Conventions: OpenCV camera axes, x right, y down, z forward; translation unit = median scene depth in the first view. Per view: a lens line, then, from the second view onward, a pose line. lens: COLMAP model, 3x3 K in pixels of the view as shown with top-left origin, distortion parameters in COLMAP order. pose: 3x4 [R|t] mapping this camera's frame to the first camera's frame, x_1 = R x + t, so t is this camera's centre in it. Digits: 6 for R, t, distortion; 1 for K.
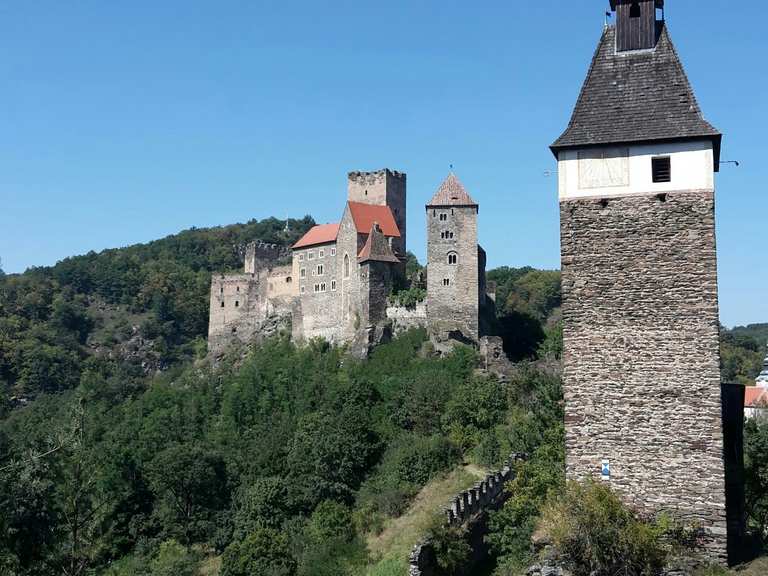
lens RADIAL K [[884.4, 0, 384.0], [0, 884.4, 288.0], [0, 0, 1]] dist [0.032654, -0.002110]
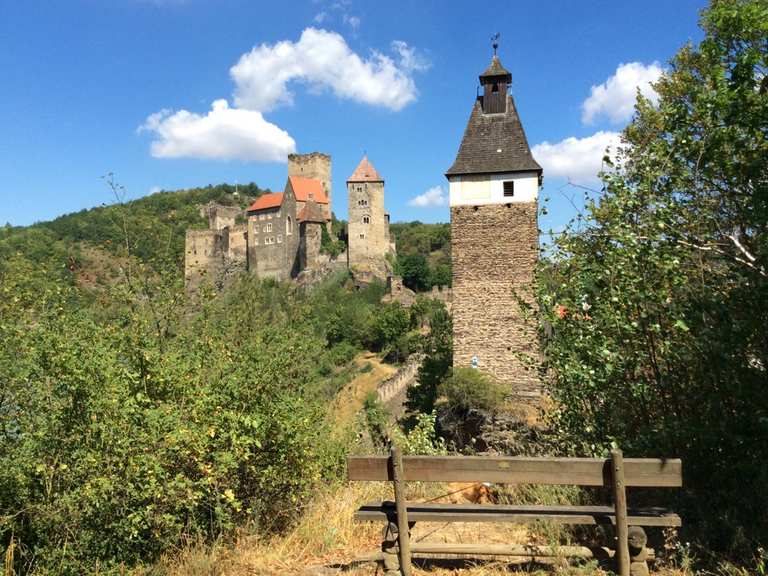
lens RADIAL K [[659.5, 0, 383.9], [0, 659.5, 308.1], [0, 0, 1]] dist [0.003984, 0.000542]
pose [[0.993598, -0.014806, 0.111998, -0.069875], [0.002485, 0.993999, 0.109357, -0.043020], [-0.112945, -0.108379, 0.987673, -0.244805]]
